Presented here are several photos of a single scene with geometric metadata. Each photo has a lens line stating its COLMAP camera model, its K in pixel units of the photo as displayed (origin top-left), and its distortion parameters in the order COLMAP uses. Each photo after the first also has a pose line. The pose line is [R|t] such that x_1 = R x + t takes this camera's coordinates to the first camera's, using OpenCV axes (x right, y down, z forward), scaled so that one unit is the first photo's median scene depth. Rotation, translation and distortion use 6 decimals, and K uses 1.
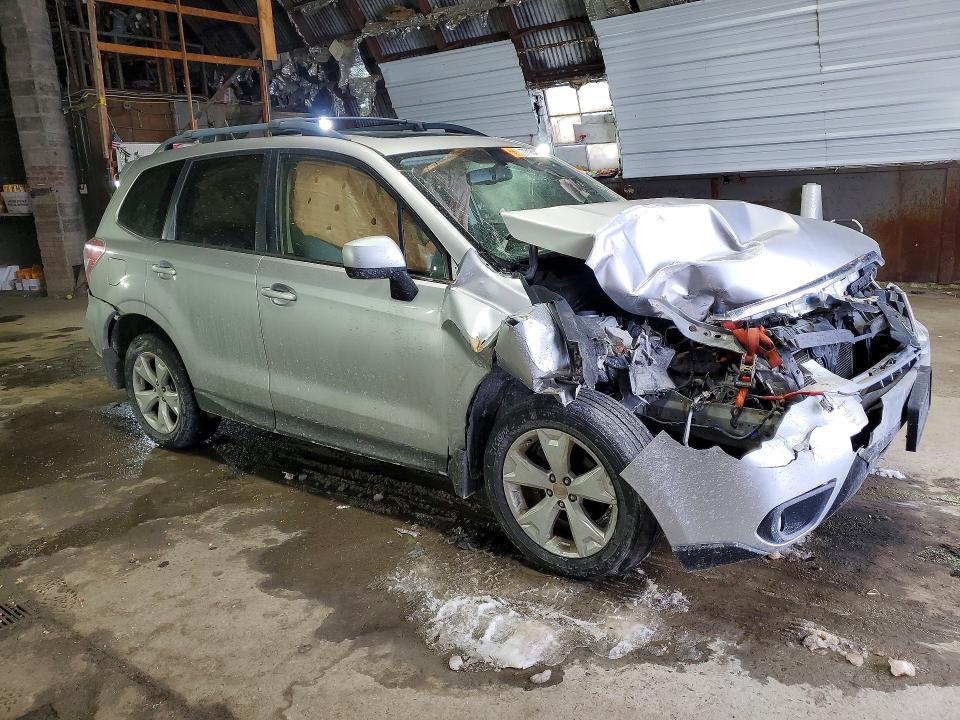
lens RADIAL K [[777.5, 0, 480.0], [0, 777.5, 360.0], [0, 0, 1]] dist [0.005986, 0.008876]
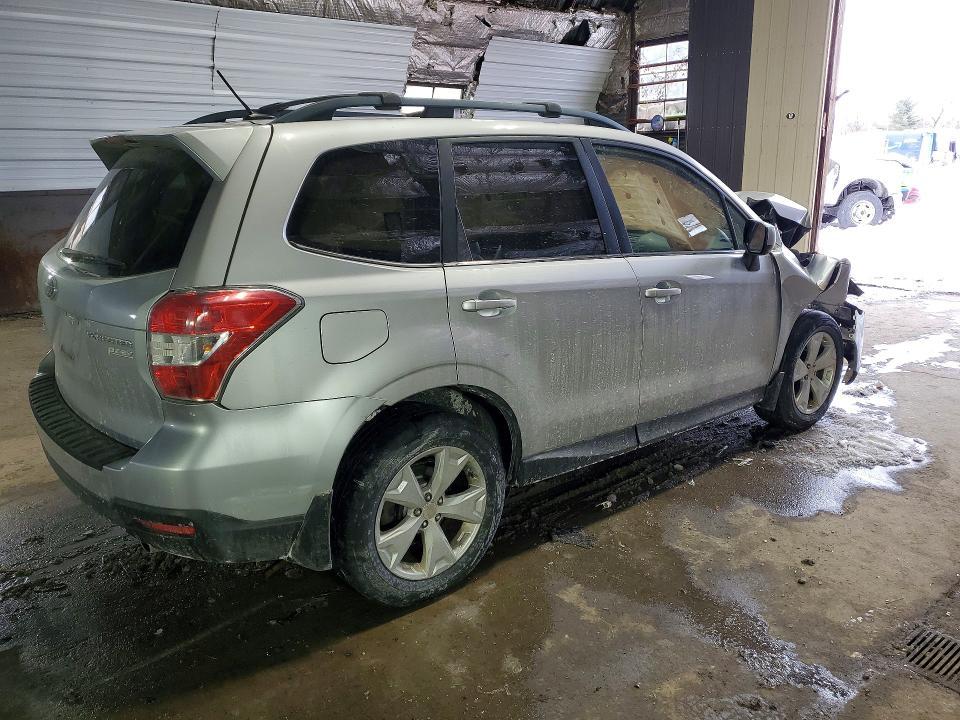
lens RADIAL K [[791.0, 0, 480.0], [0, 791.0, 360.0], [0, 0, 1]] dist [0.010974, 0.007724]
pose [[0.181292, -0.189839, 0.964932, -0.518872], [0.232395, 0.961671, 0.145535, -0.081943], [-0.955576, 0.197861, 0.218461, 0.421318]]
